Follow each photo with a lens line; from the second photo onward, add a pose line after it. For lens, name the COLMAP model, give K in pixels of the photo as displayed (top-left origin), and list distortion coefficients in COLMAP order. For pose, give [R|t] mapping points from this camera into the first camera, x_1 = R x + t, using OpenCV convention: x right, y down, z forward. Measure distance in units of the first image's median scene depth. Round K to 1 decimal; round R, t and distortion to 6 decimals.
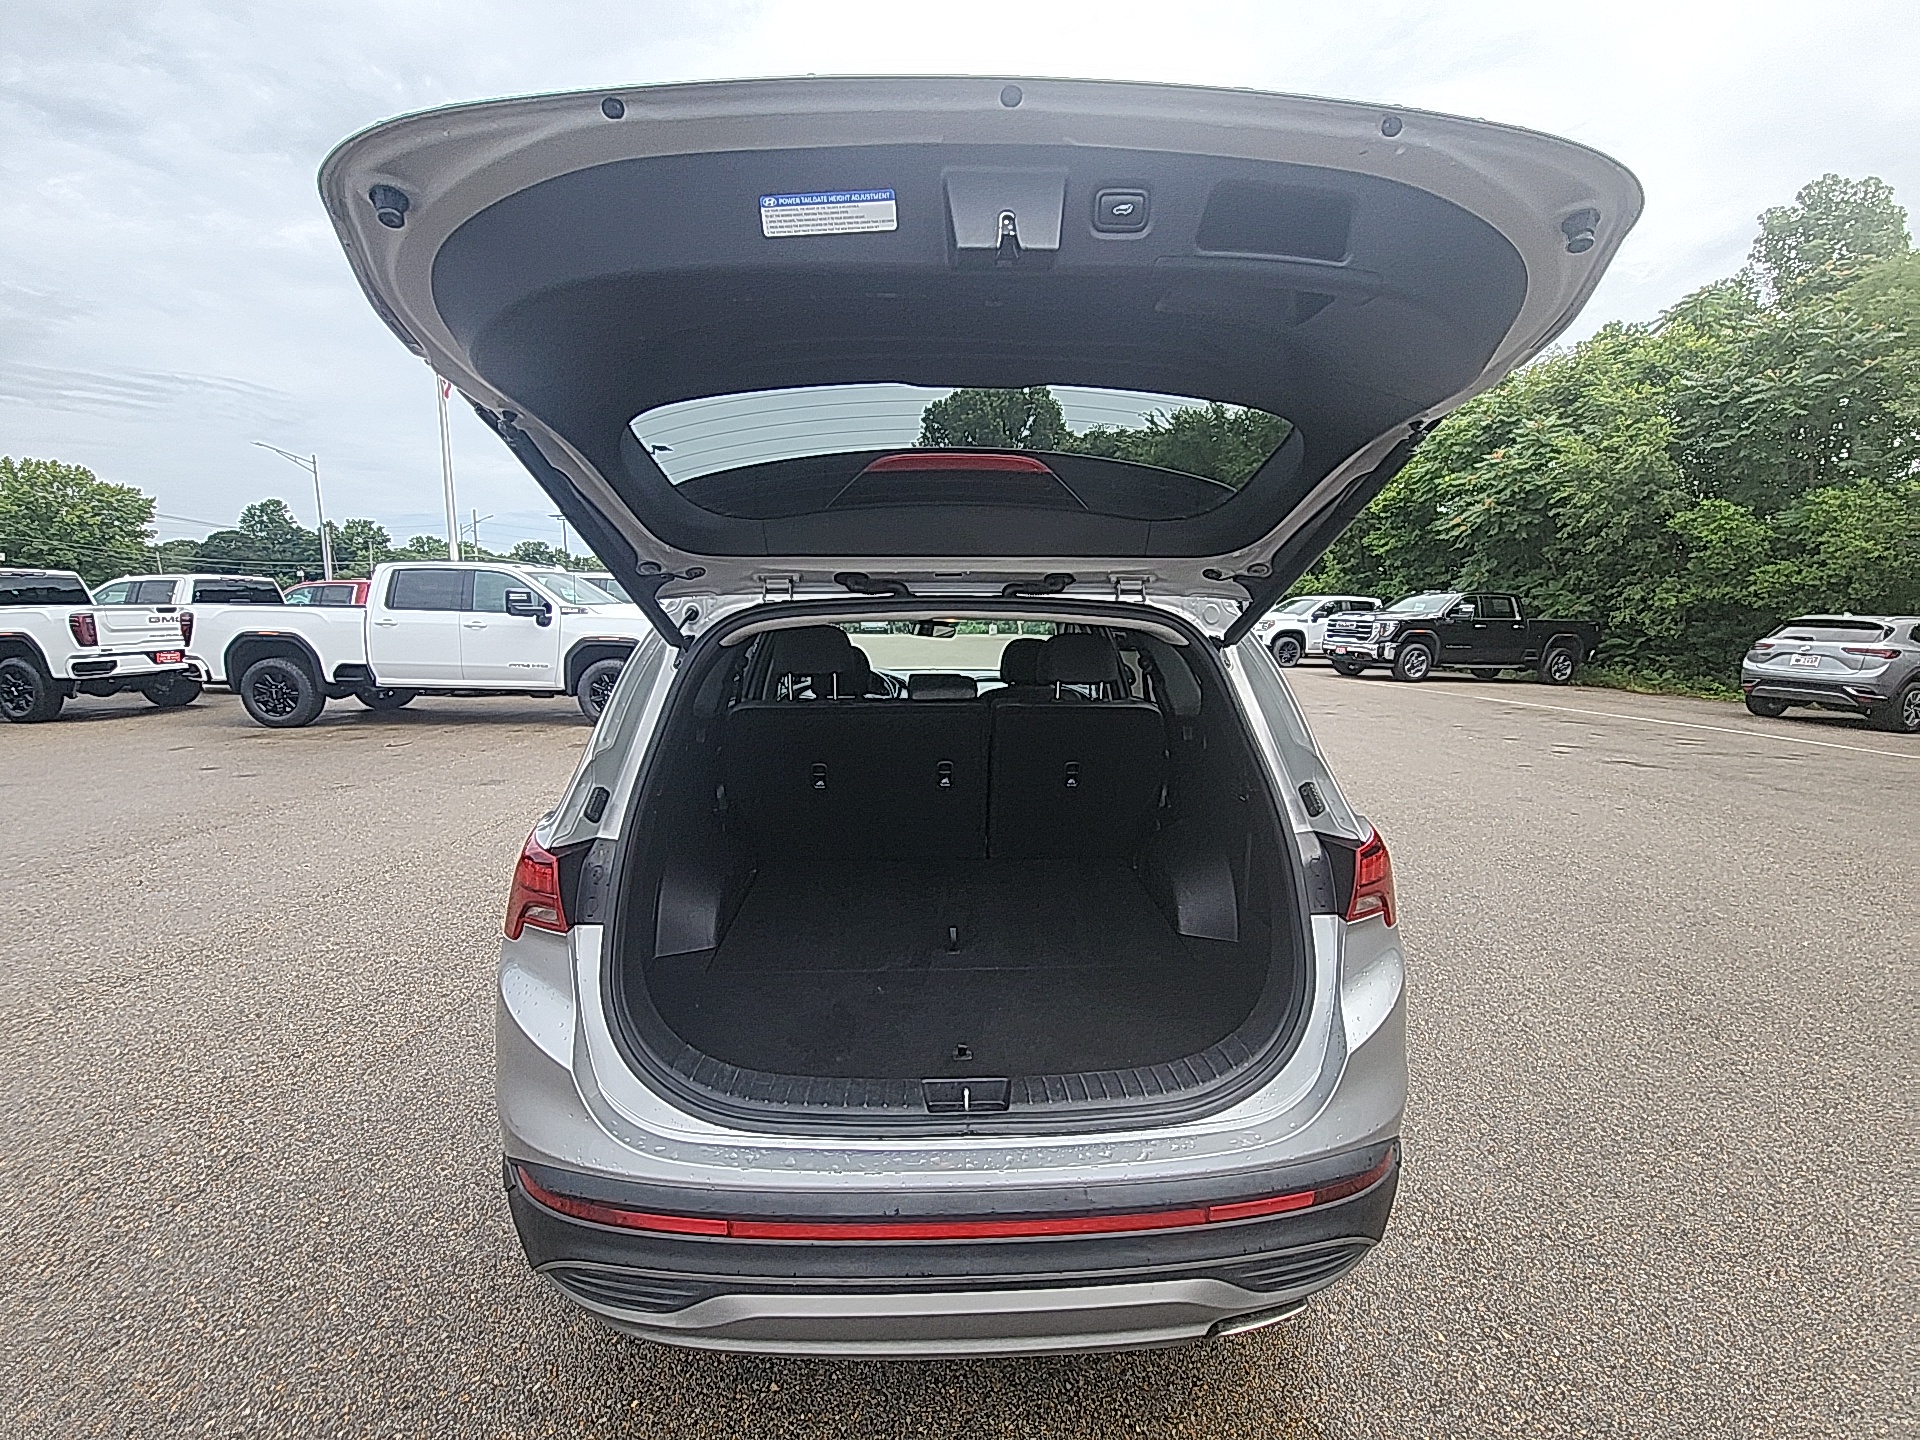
lens RADIAL K [[773.3, 0, 955.6], [0, 773.3, 714.9], [0, 0, 1]] dist [0.015527, -0.010843]
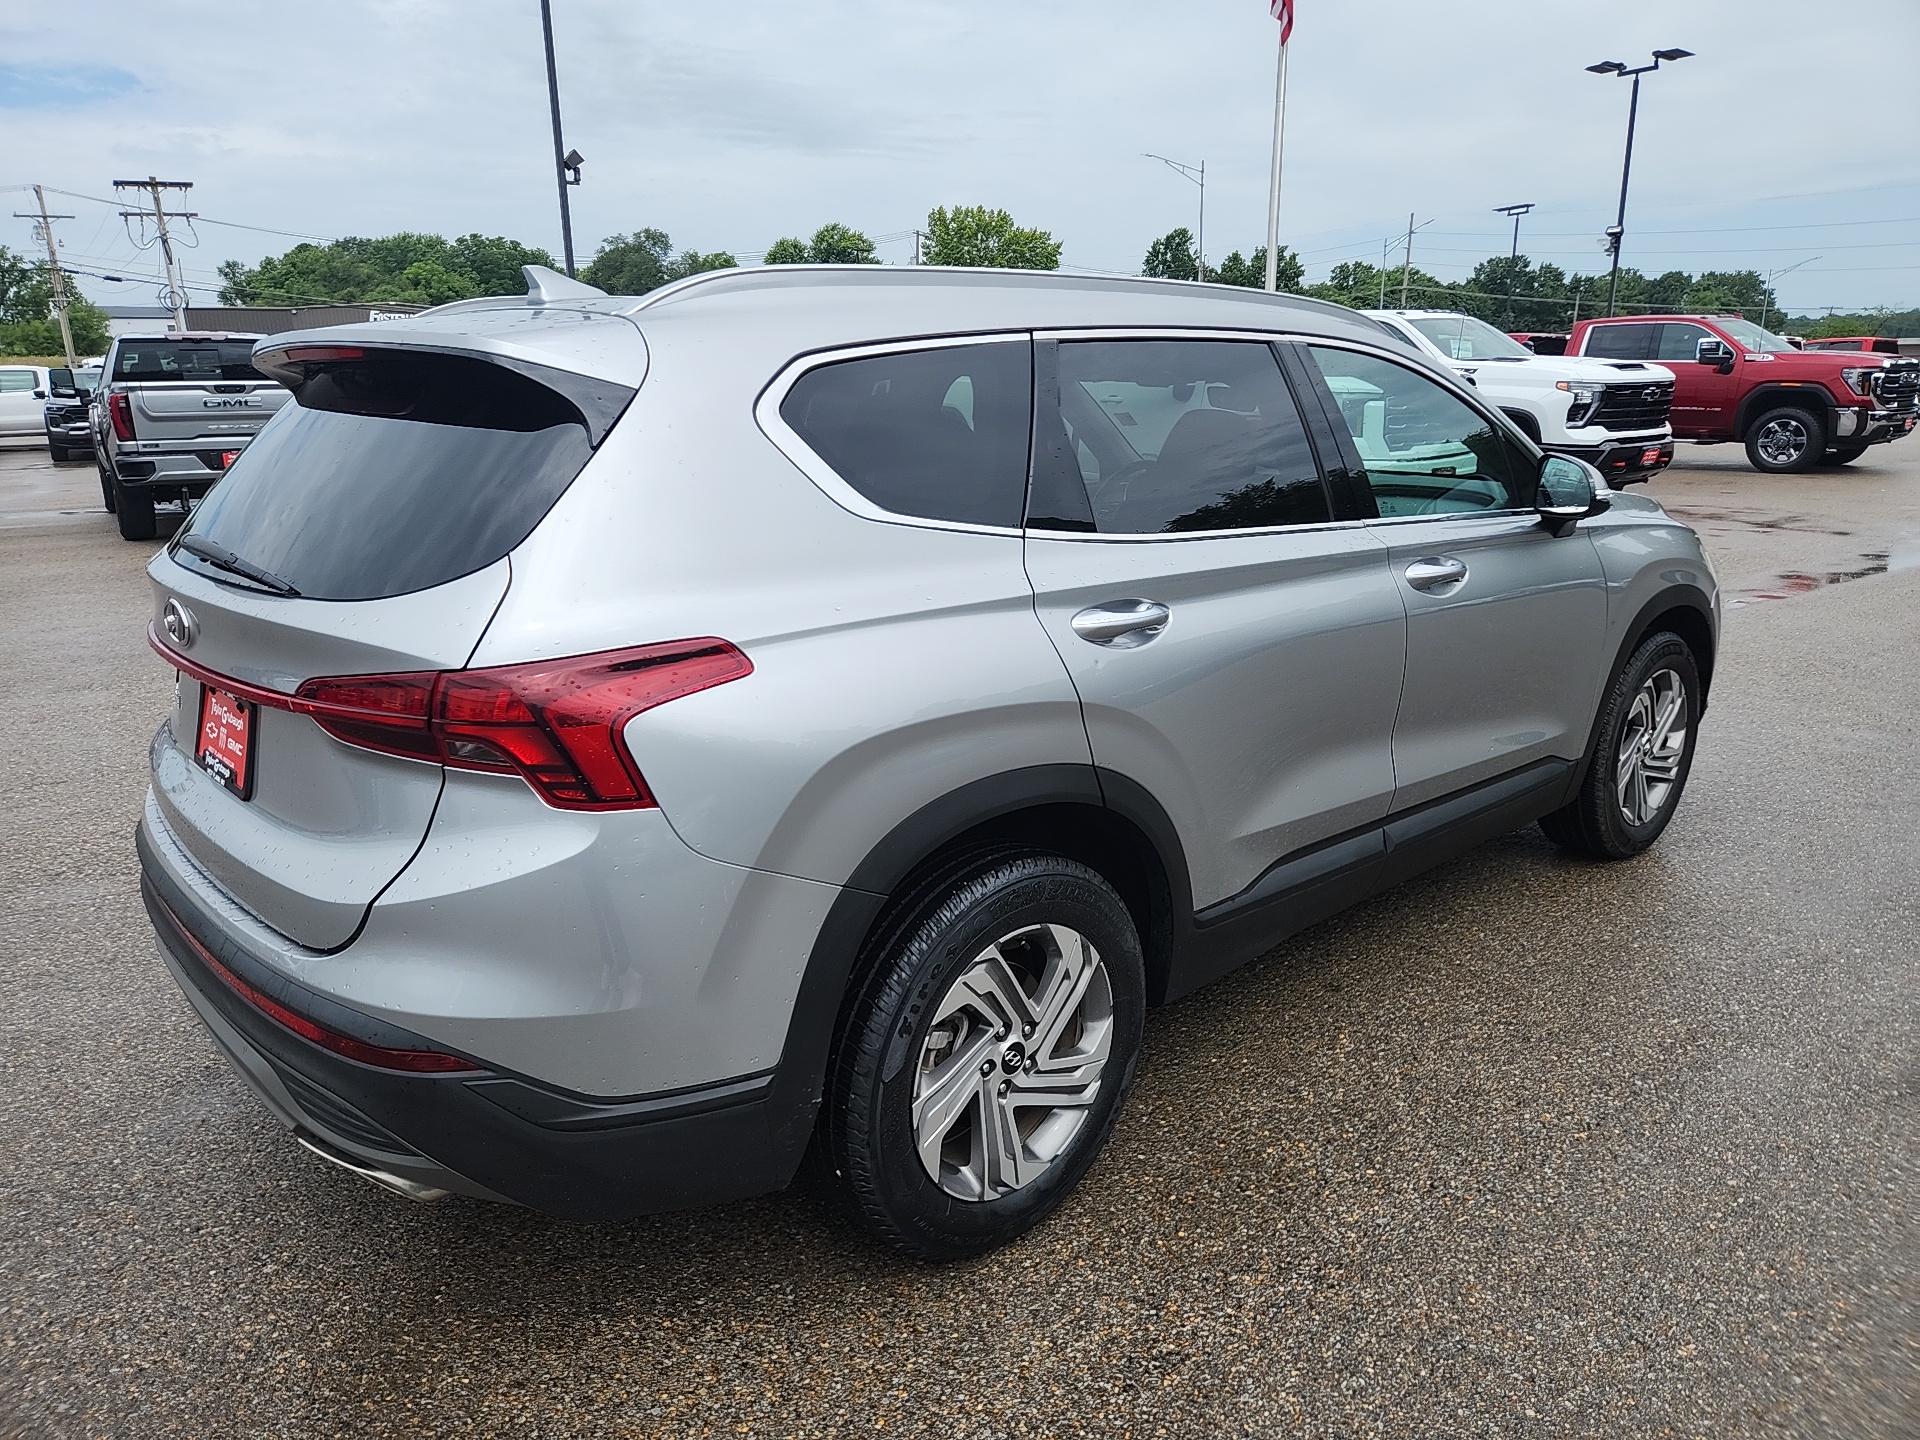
lens RADIAL K [[1288.0, 0, 959.7], [0, 1288.0, 713.0], [0, 0, 1]] dist [0.080164, -0.067361]
pose [[0.637934, 0.182039, -0.748266, 0.151109], [-0.090328, 0.982640, 0.162049, -0.004016], [0.764775, -0.035788, 0.643303, 0.051616]]
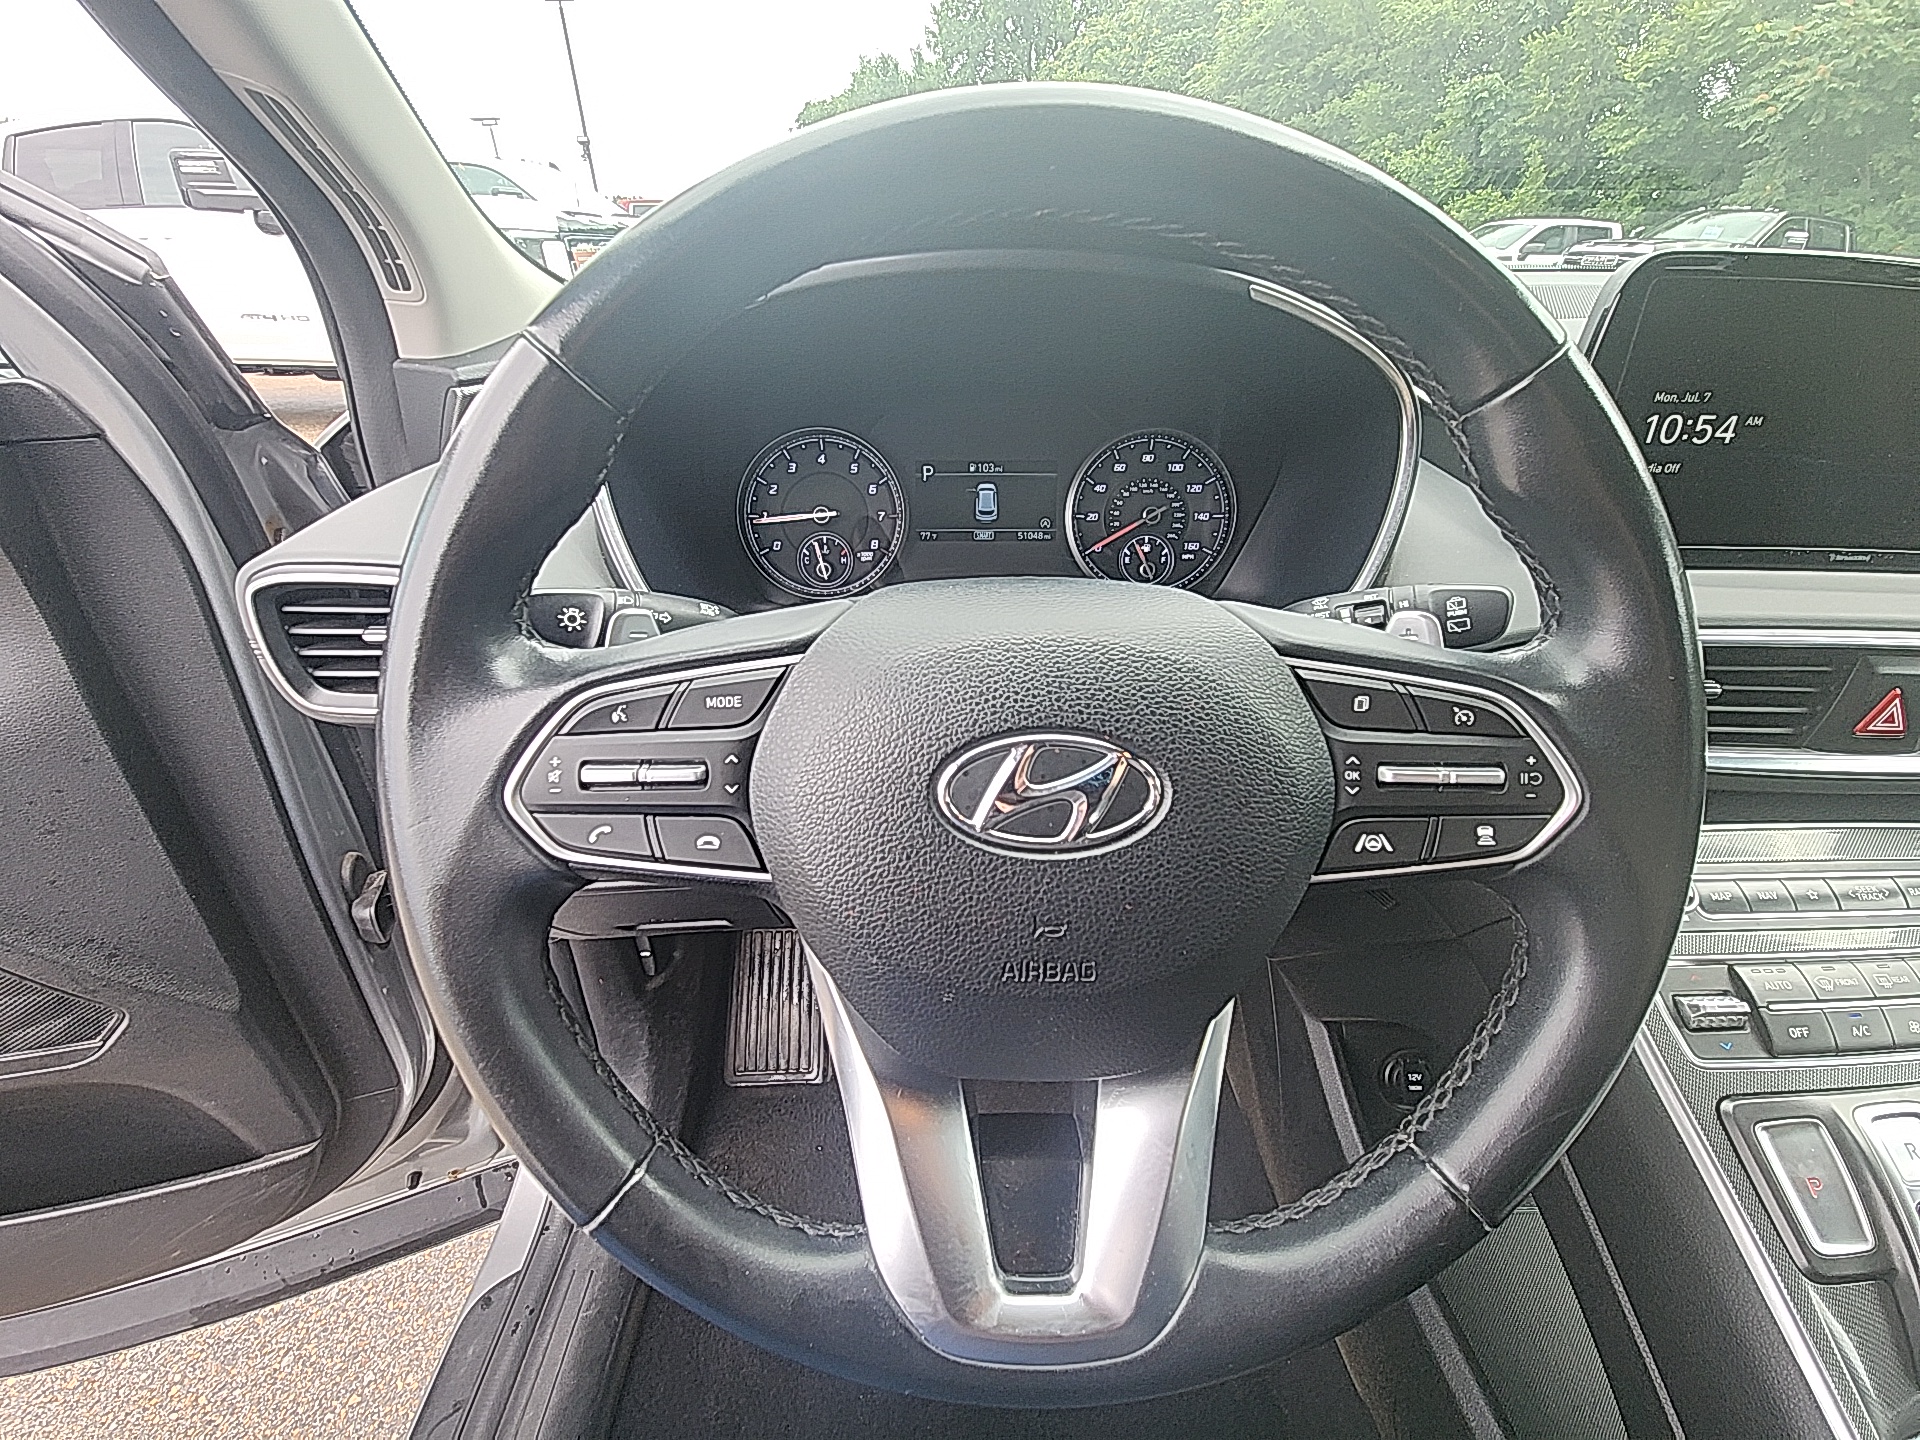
lens RADIAL K [[773.3, 0, 951.5], [0, 773.3, 702.6], [0, 0, 1]] dist [0.015527, -0.010843]
pose [[0.999587, 0.013460, -0.025395, -0.032641], [-0.003084, 0.928692, 0.370840, -0.009954], [0.028575, -0.370608, 0.928350, 0.234128]]
